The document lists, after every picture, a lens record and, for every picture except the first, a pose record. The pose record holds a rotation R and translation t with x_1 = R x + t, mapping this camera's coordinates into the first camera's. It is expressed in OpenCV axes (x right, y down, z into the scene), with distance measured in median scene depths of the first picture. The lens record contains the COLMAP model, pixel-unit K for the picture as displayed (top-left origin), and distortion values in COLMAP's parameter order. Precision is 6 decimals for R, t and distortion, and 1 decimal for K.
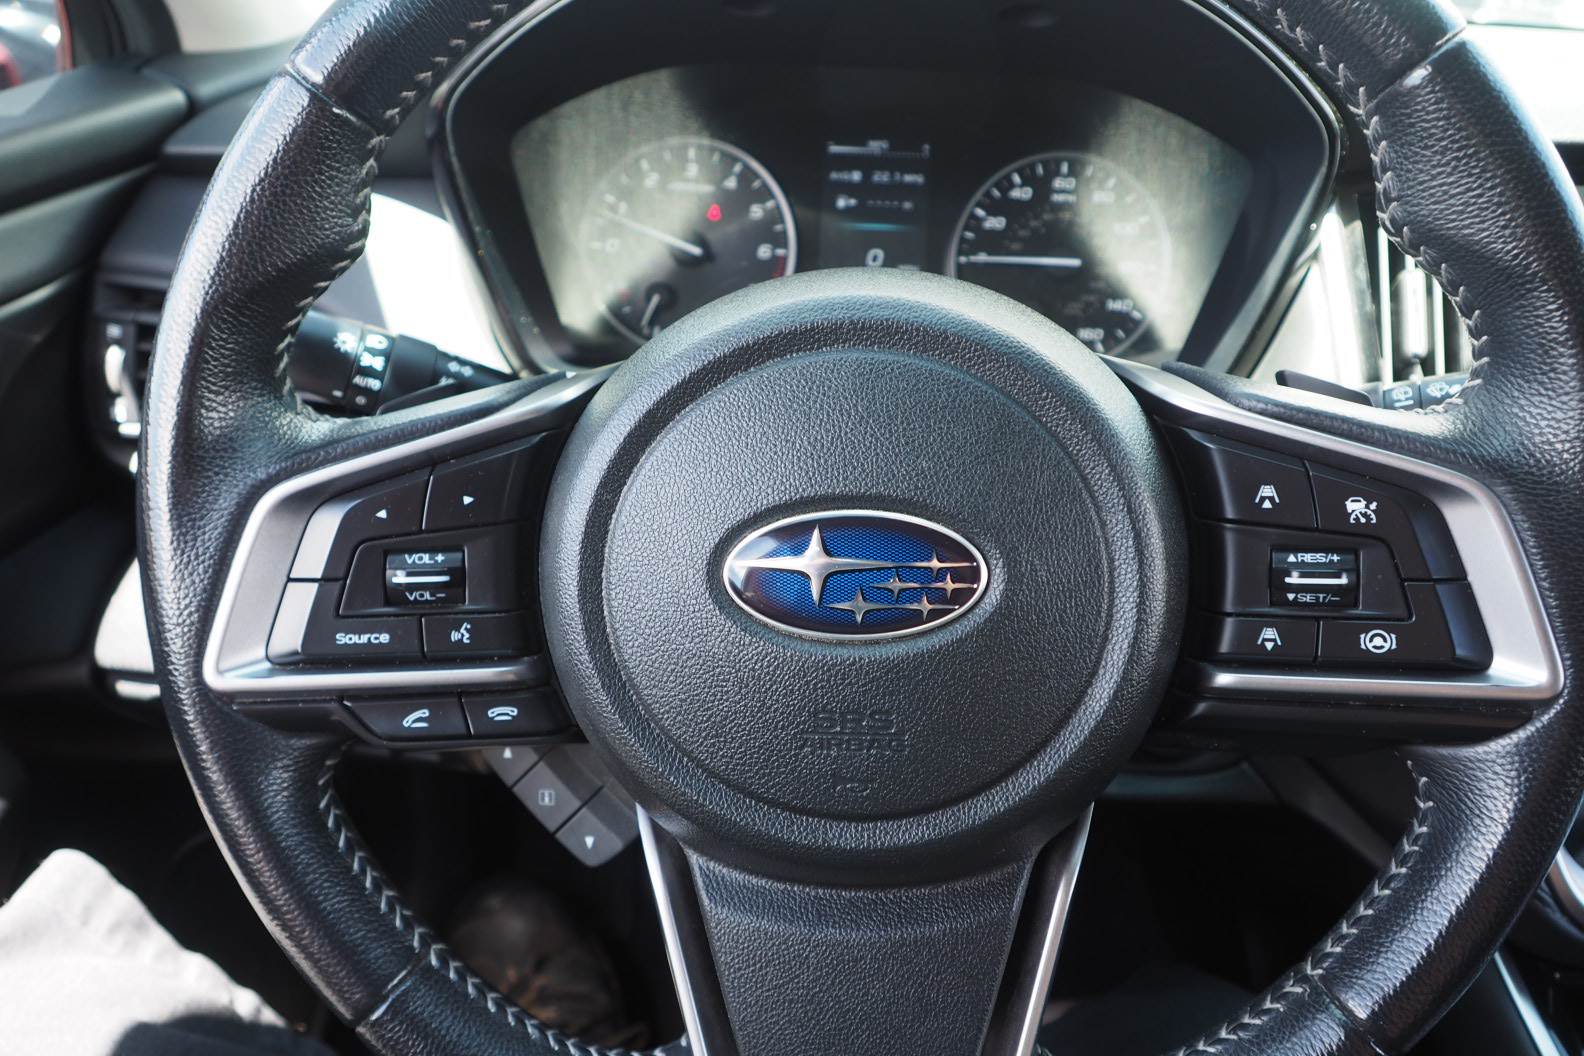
lens RADIAL K [[1137.7, 0, 809.8], [0, 1137.7, 518.7], [0, 0, 1]] dist [-0.027410, -0.003602]
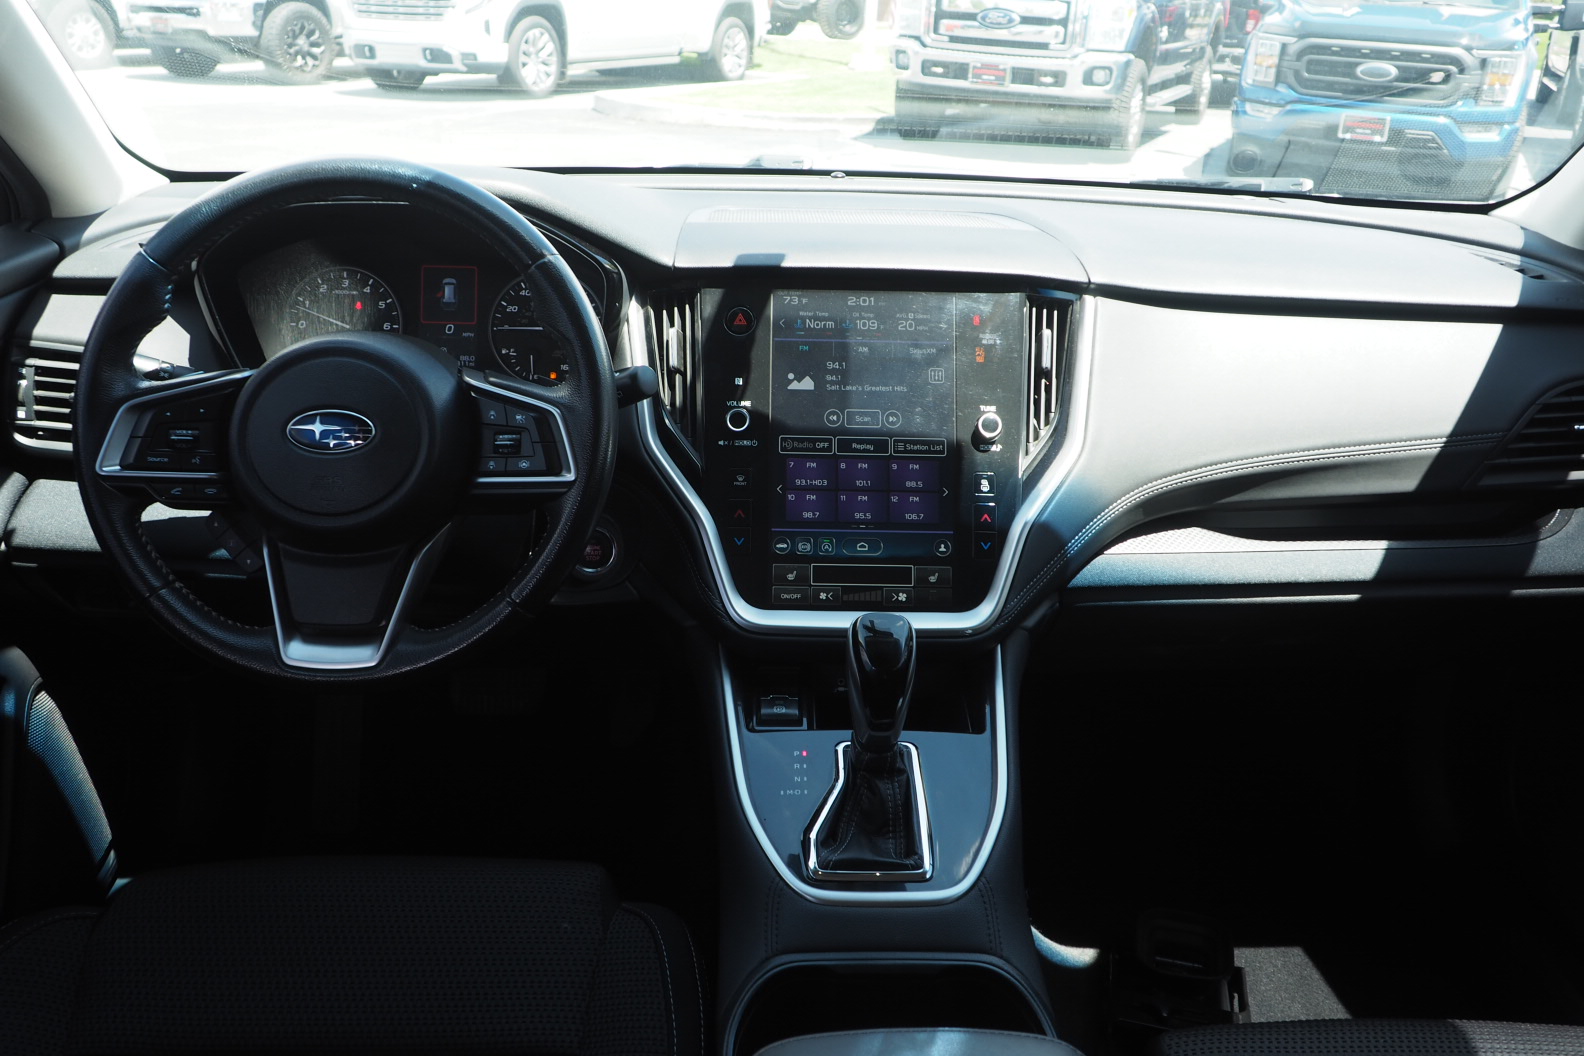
lens RADIAL K [[1328.2, 0, 778.8], [0, 1328.2, 512.7], [0, 0, 1]] dist [-0.029076, 0.024961]
pose [[0.996561, 0.022508, 0.079746, 0.601347], [-0.018343, 0.998449, -0.052574, 0.271413], [-0.080806, 0.050931, 0.995428, -1.618727]]
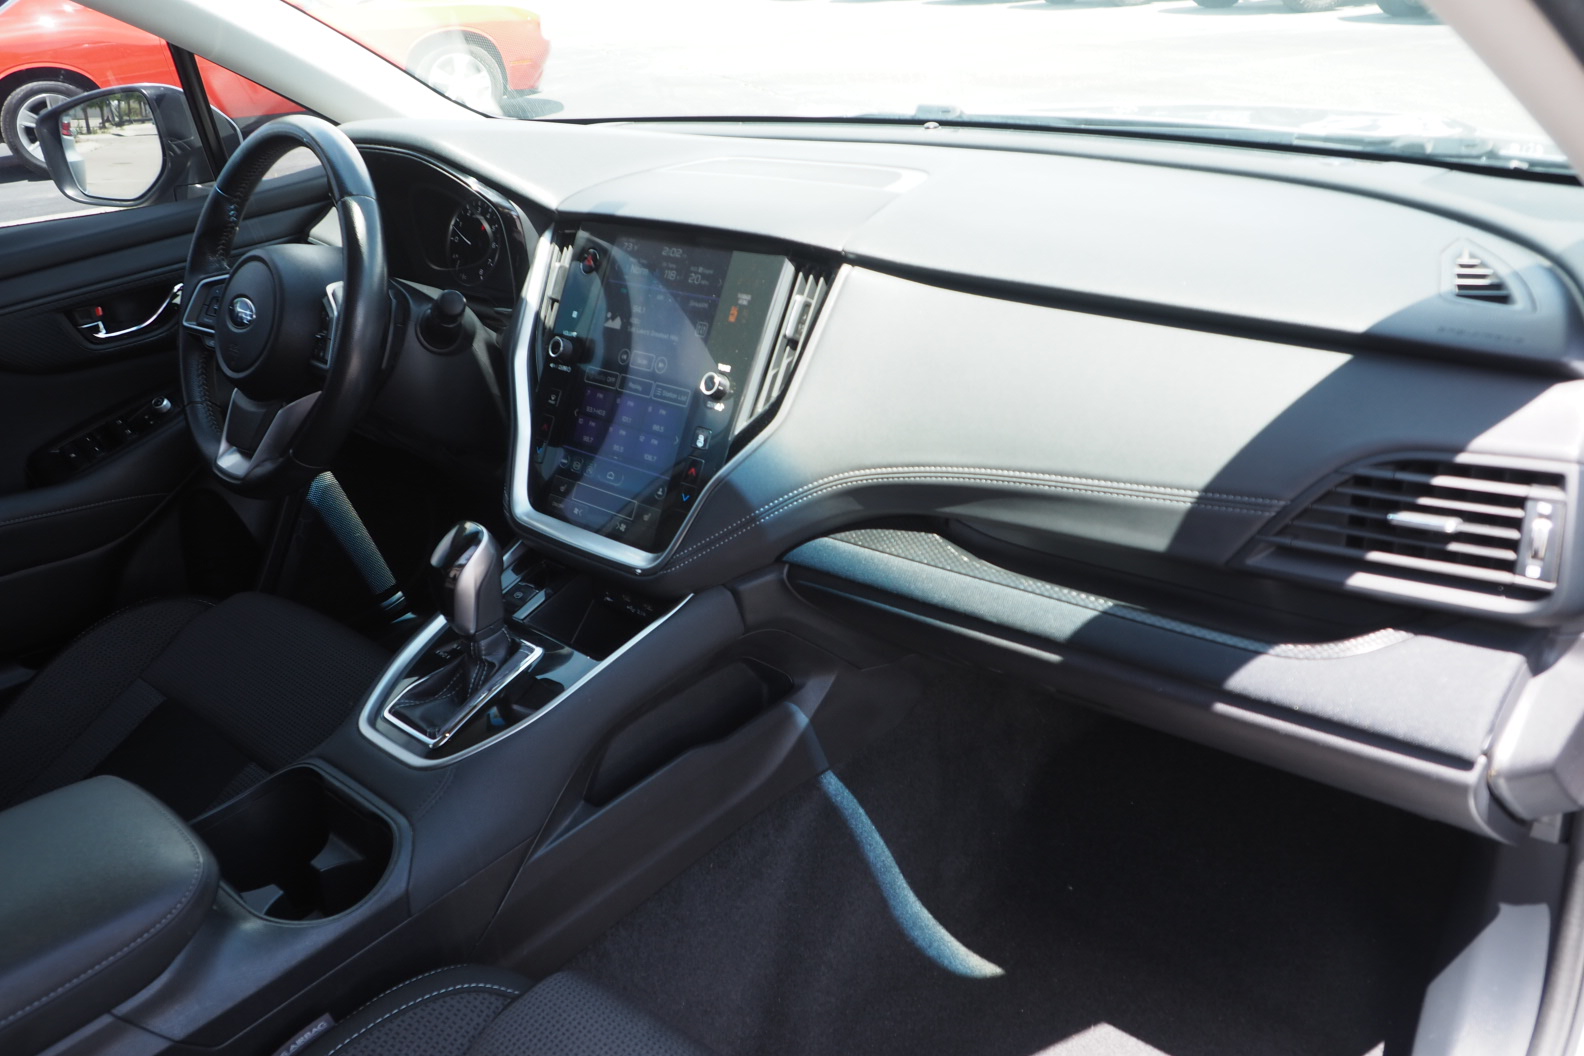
lens RADIAL K [[1290.0, 0, 799.1], [0, 1290.0, 522.6], [0, 0, 1]] dist [-0.031562, 0.012749]
pose [[0.765732, 0.238458, -0.597321, 3.058415], [-0.214671, 0.970228, 0.112130, -0.116235], [0.606276, 0.042366, 0.794125, -0.982929]]
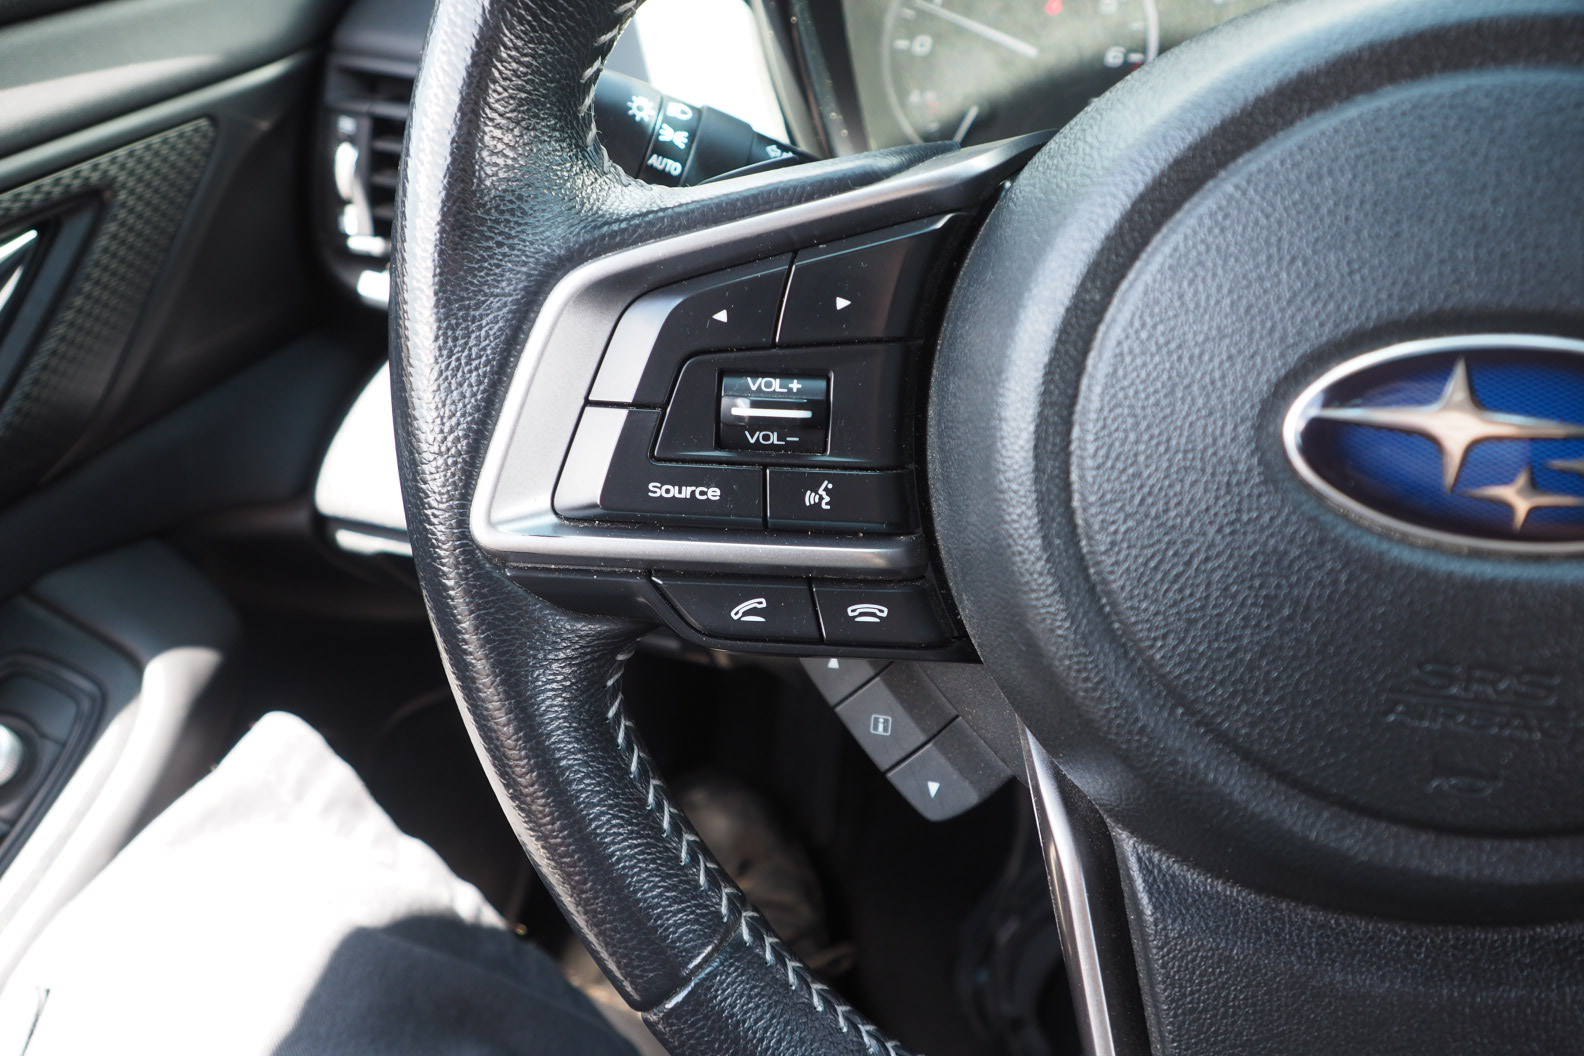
lens RADIAL K [[1137.7, 0, 798.9], [0, 1137.7, 536.0], [0, 0, 1]] dist [-0.027410, -0.003602]
pose [[0.985620, 0.081296, -0.148135, -0.157927], [-0.065952, 0.992208, 0.105708, 0.038732], [0.155574, -0.094418, 0.983302, 0.223331]]
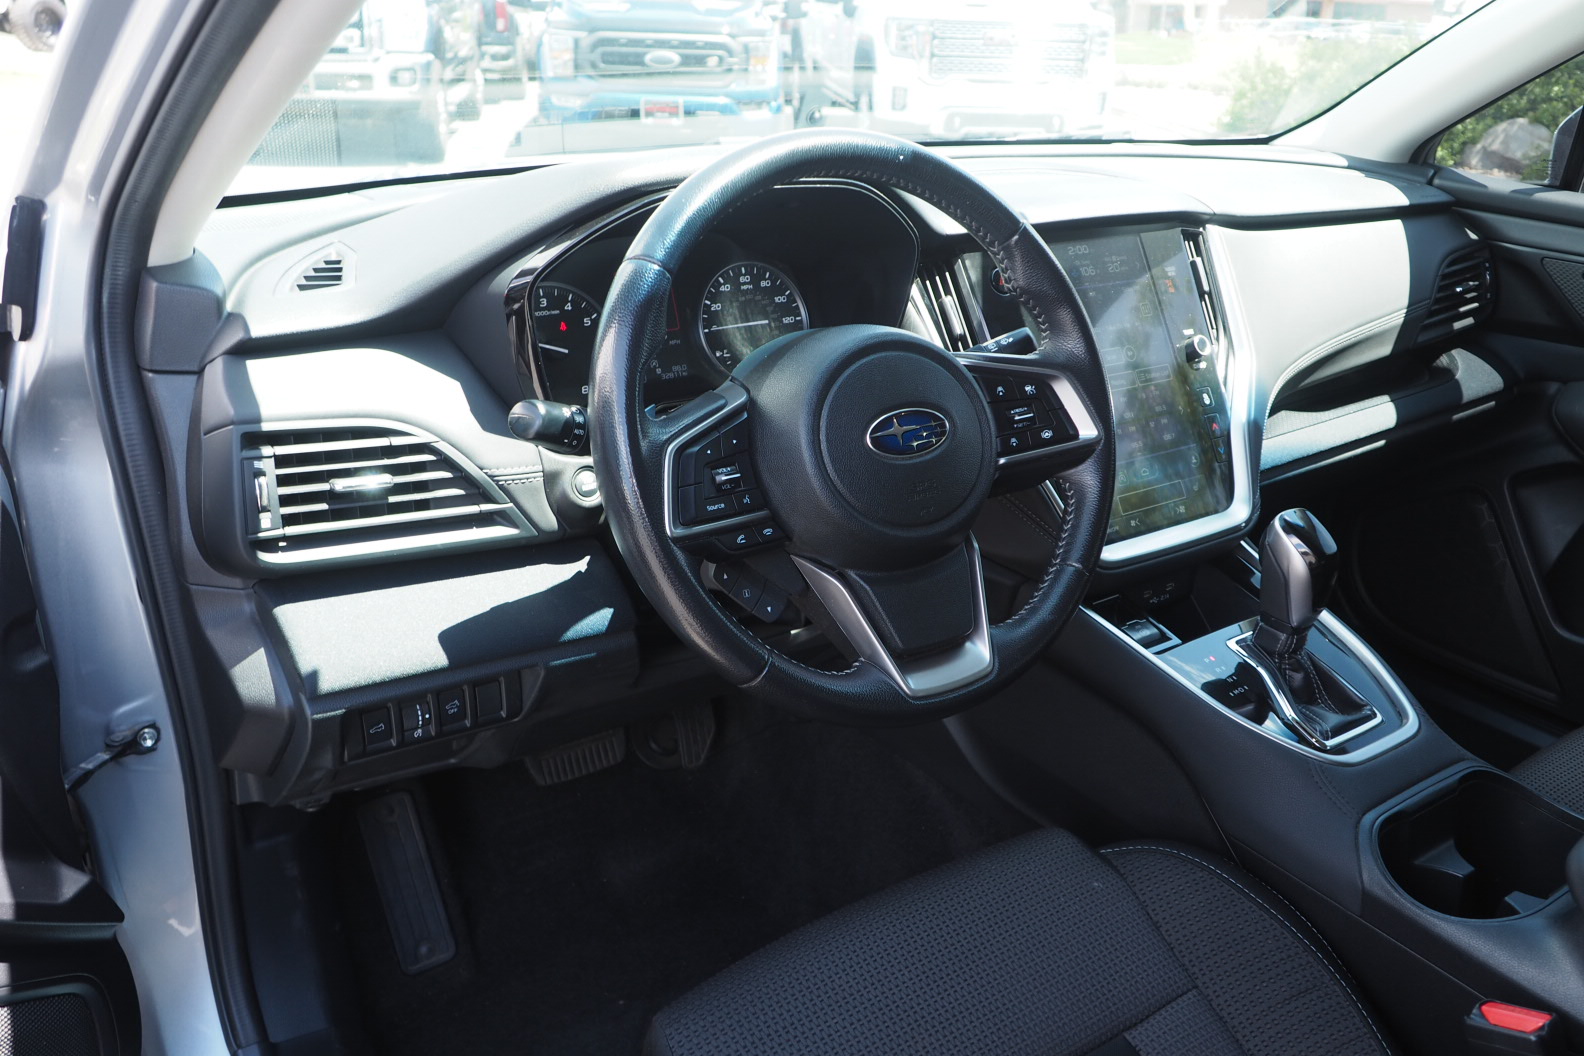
lens RADIAL K [[1290.0, 0, 794.2], [0, 1290.0, 531.0], [0, 0, 1]] dist [-0.031562, 0.012749]
pose [[0.807981, -0.190383, 0.557603, -1.240910], [0.216045, 0.976174, 0.020243, 0.098064], [-0.548172, 0.104112, 0.829861, -0.865644]]
